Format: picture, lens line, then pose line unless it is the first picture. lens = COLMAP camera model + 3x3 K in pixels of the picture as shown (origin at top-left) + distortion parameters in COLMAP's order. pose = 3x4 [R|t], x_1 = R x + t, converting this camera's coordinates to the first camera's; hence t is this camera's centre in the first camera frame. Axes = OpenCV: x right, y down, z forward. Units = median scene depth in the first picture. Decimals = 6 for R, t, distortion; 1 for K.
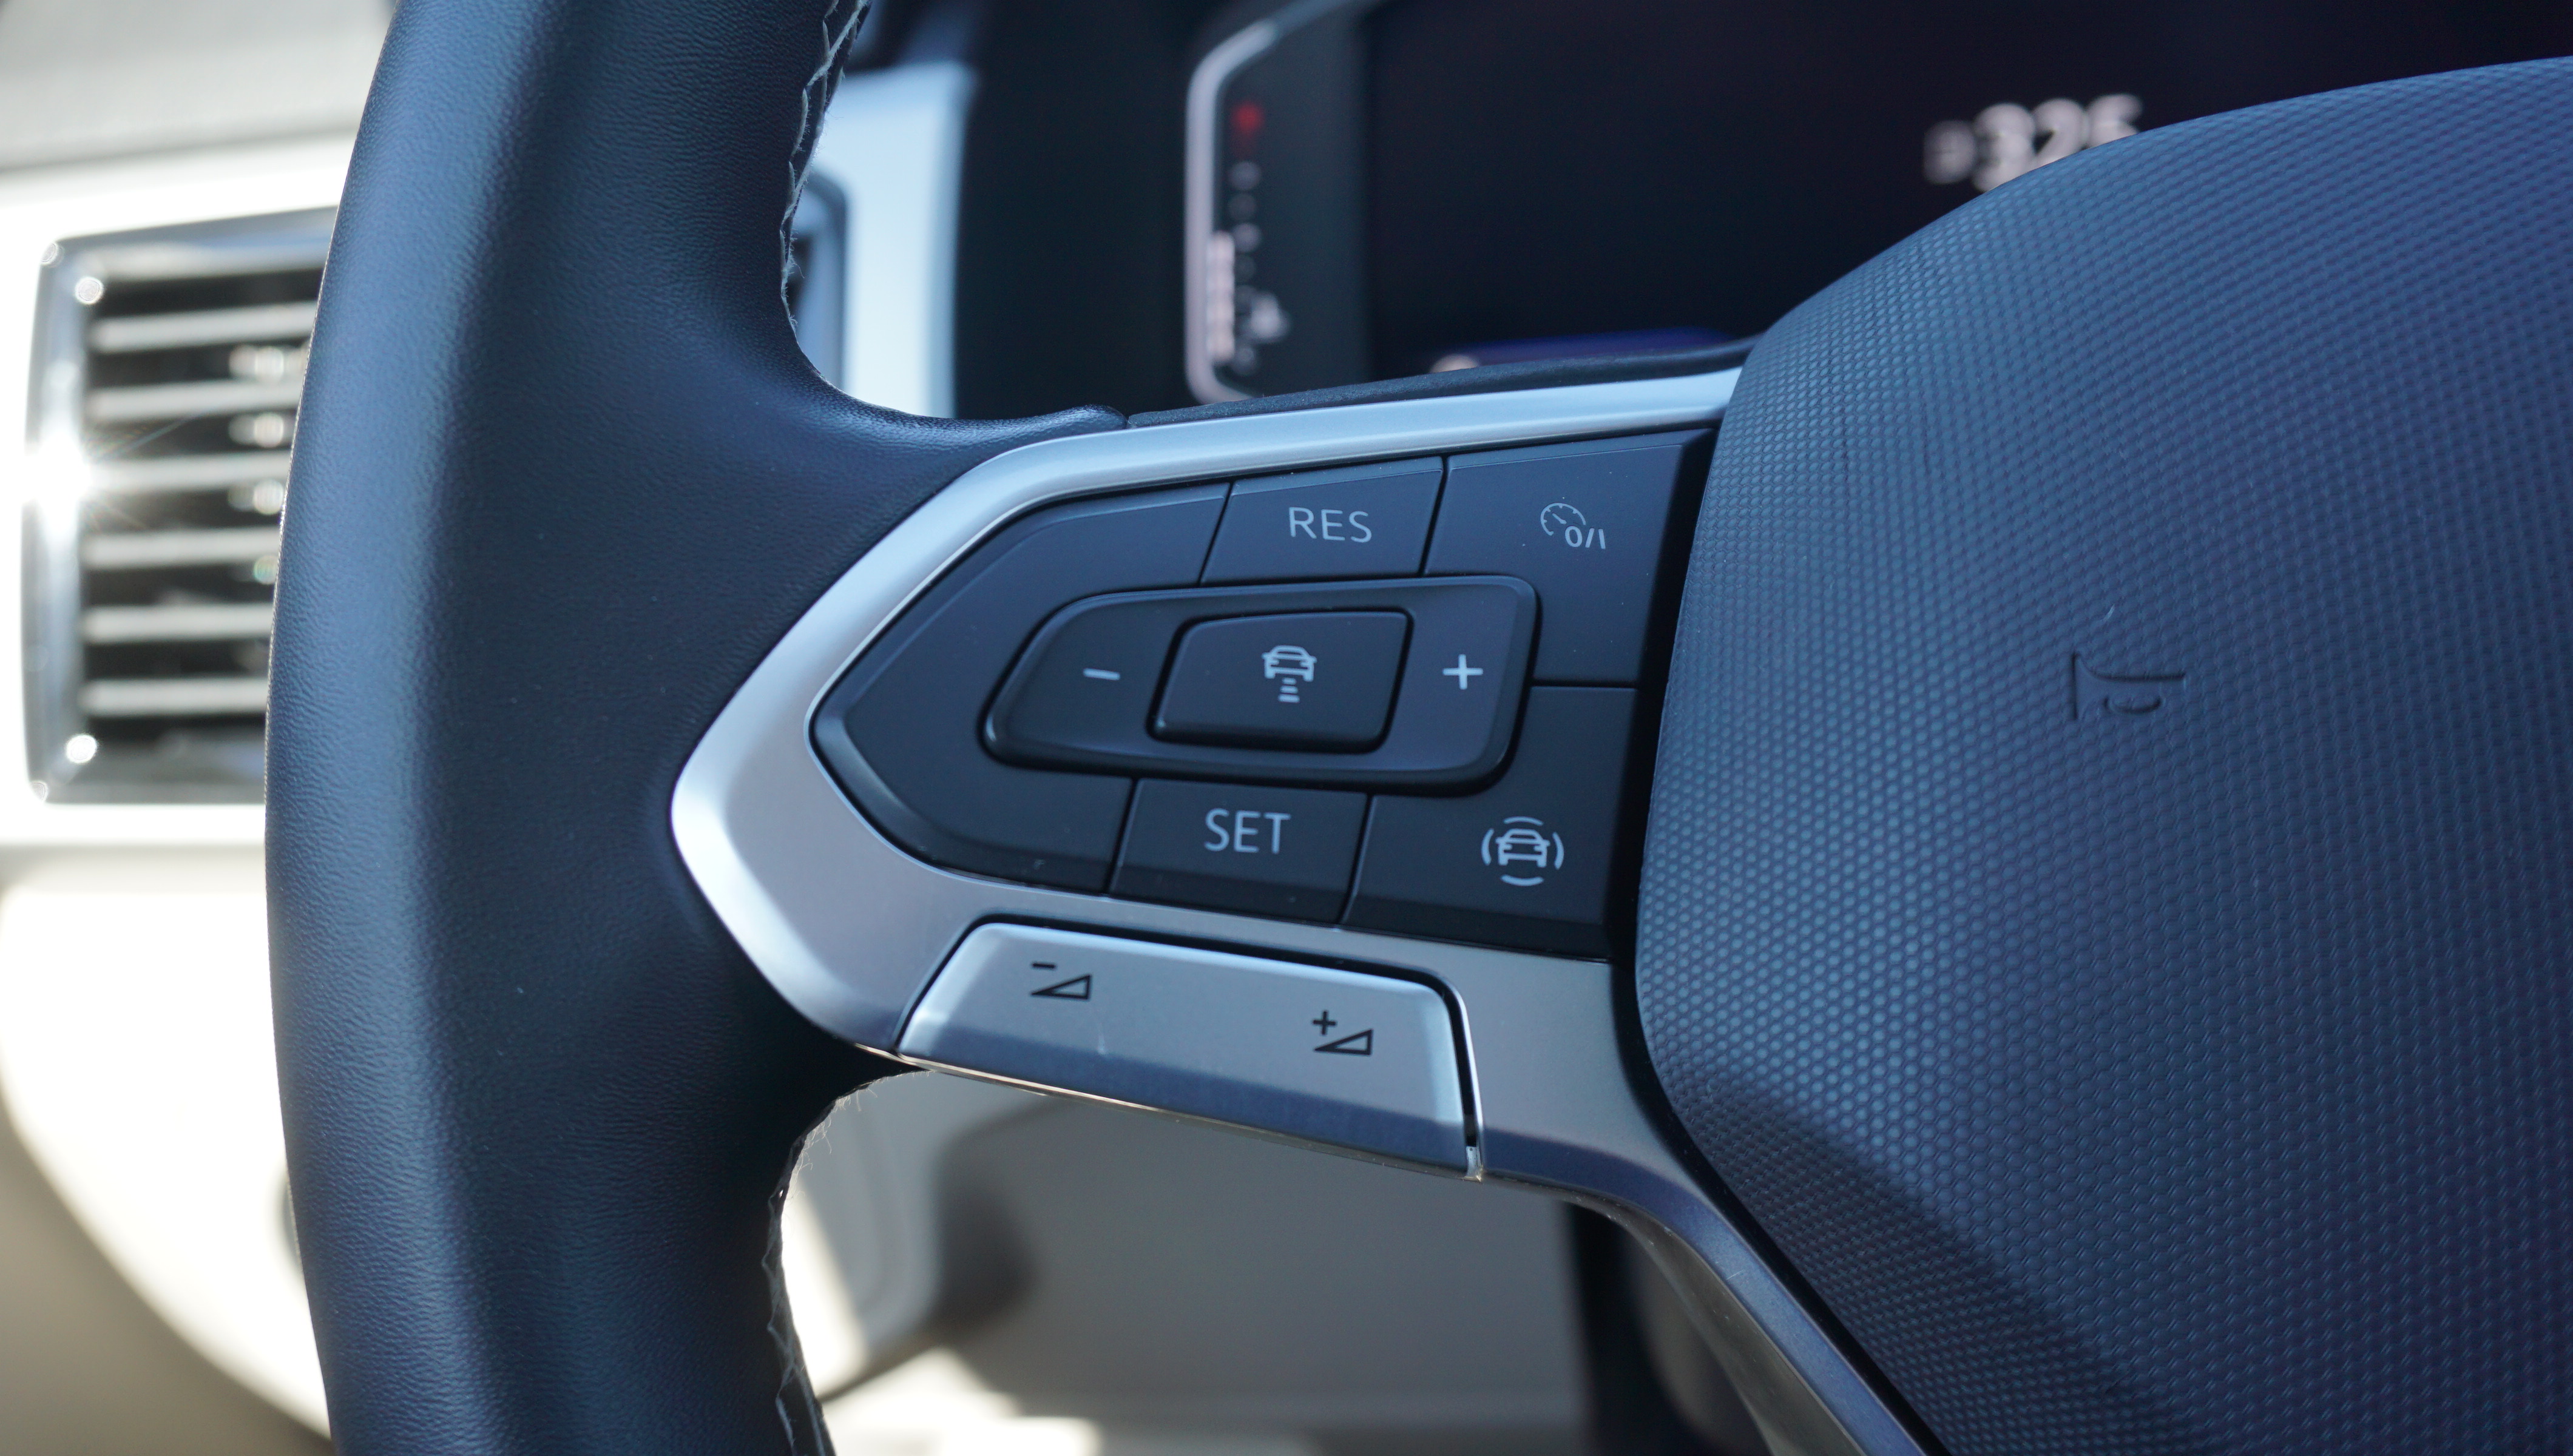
lens RADIAL K [[2166.0, 0, 1302.4], [0, 2166.0, 724.1], [0, 0, 1]] dist [0.001968, -0.015003]
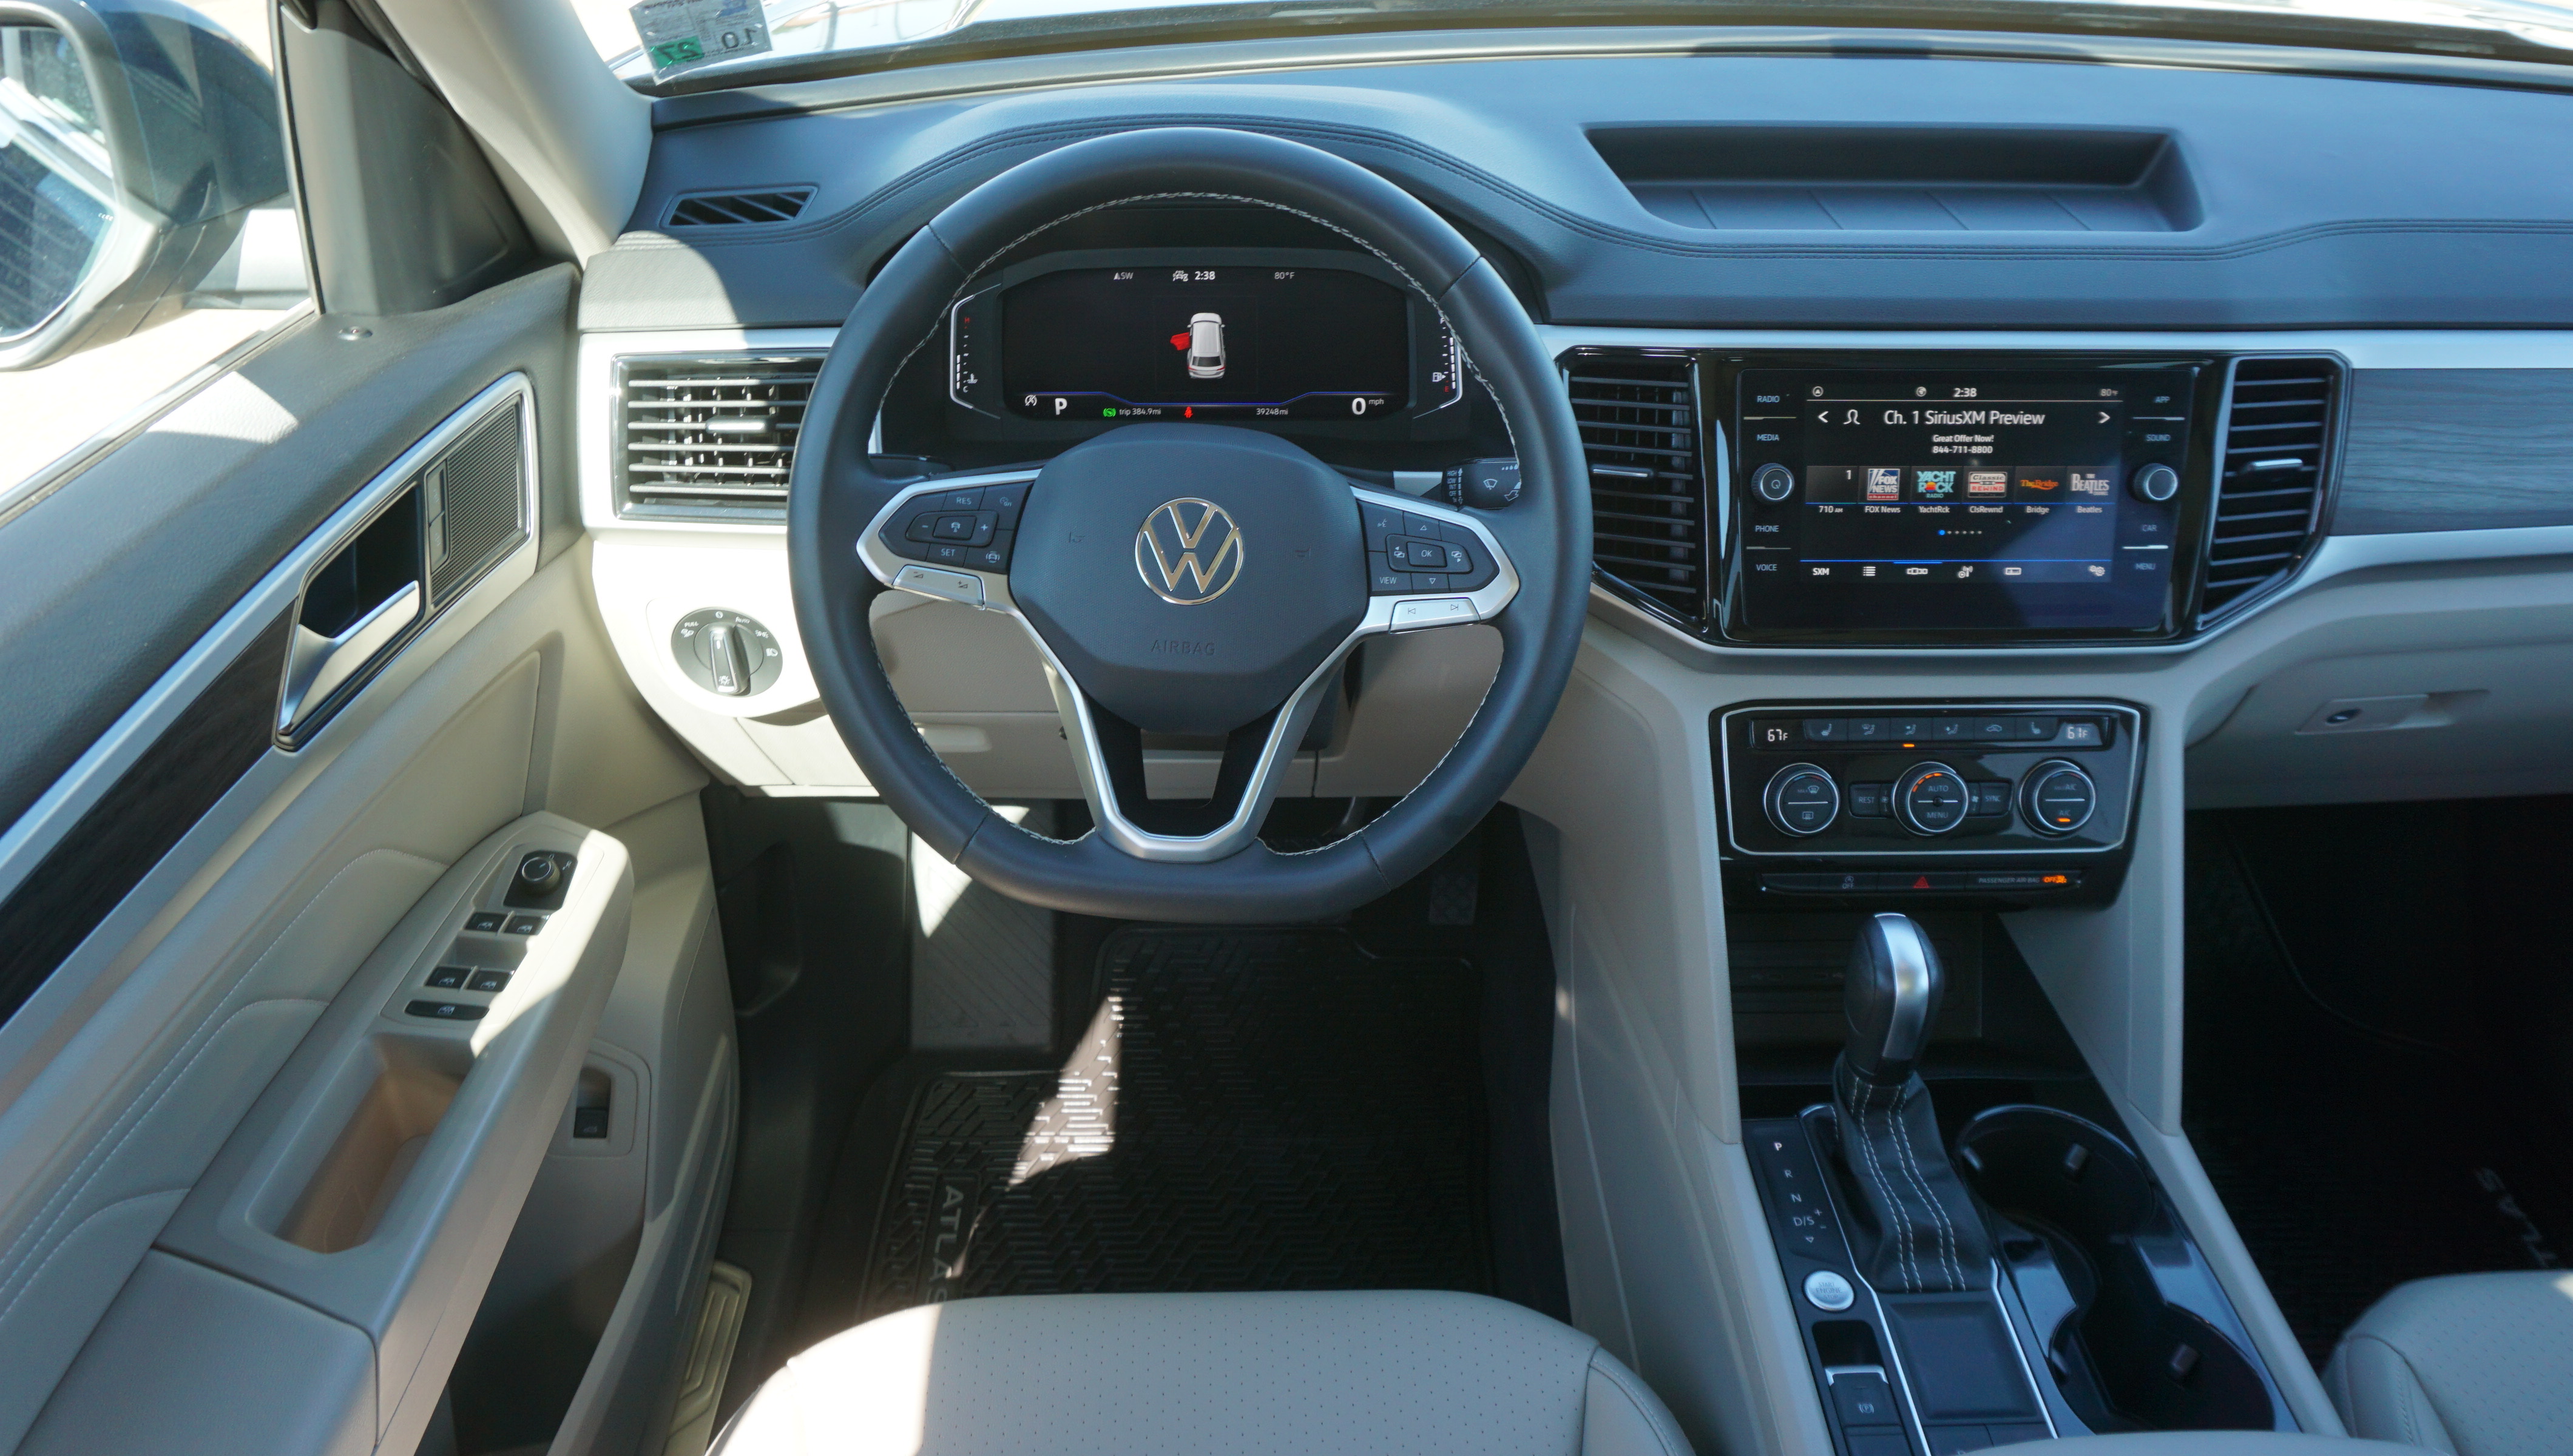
lens RADIAL K [[1720.0, 0, 1300.2], [0, 1720.0, 725.5], [0, 0, 1]] dist [-0.049355, 0.037379]
pose [[0.989071, 0.028362, 0.144685, 0.271206], [-0.054740, 0.981821, 0.181744, -0.406168], [-0.136900, -0.187678, 0.972643, -3.976912]]
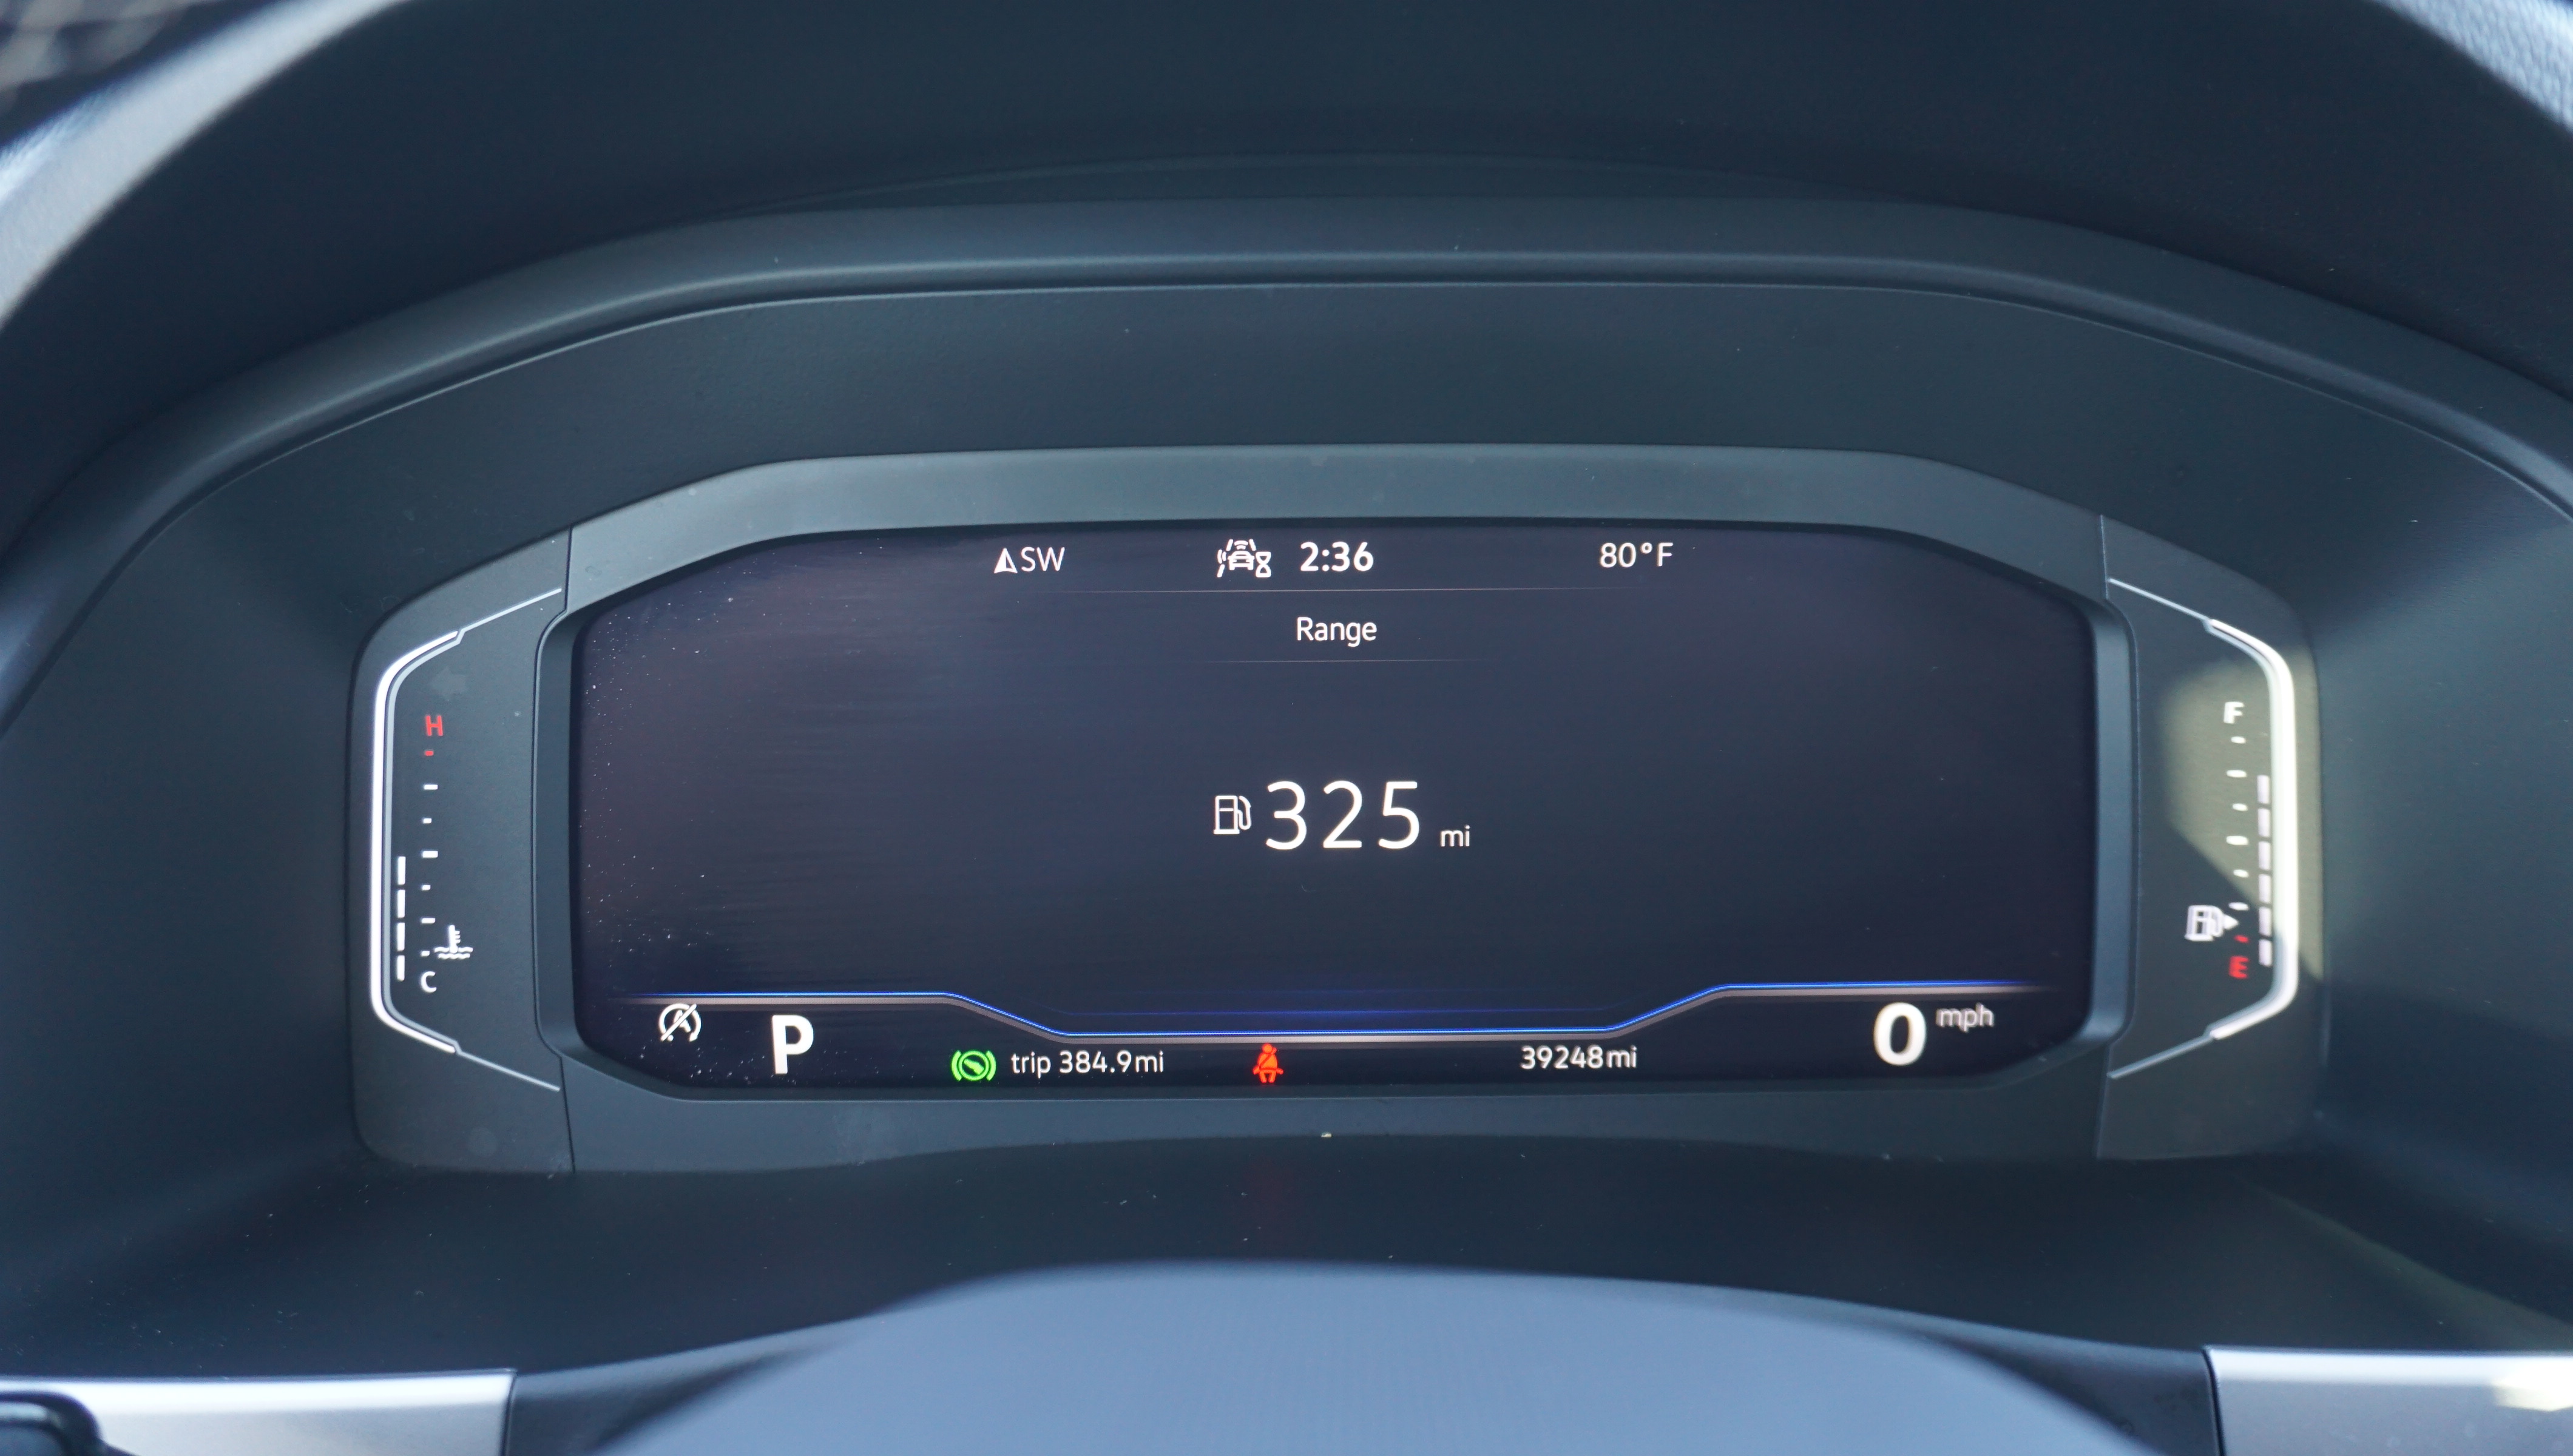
lens RADIAL K [[2166.0, 0, 1298.7], [0, 2166.0, 721.2], [0, 0, 1]] dist [0.001968, -0.015003]
pose [[0.990615, 0.058108, 0.123713, 0.488432], [-0.046296, 0.994275, -0.096298, -0.494843], [-0.128600, 0.089667, 0.987635, 0.224292]]
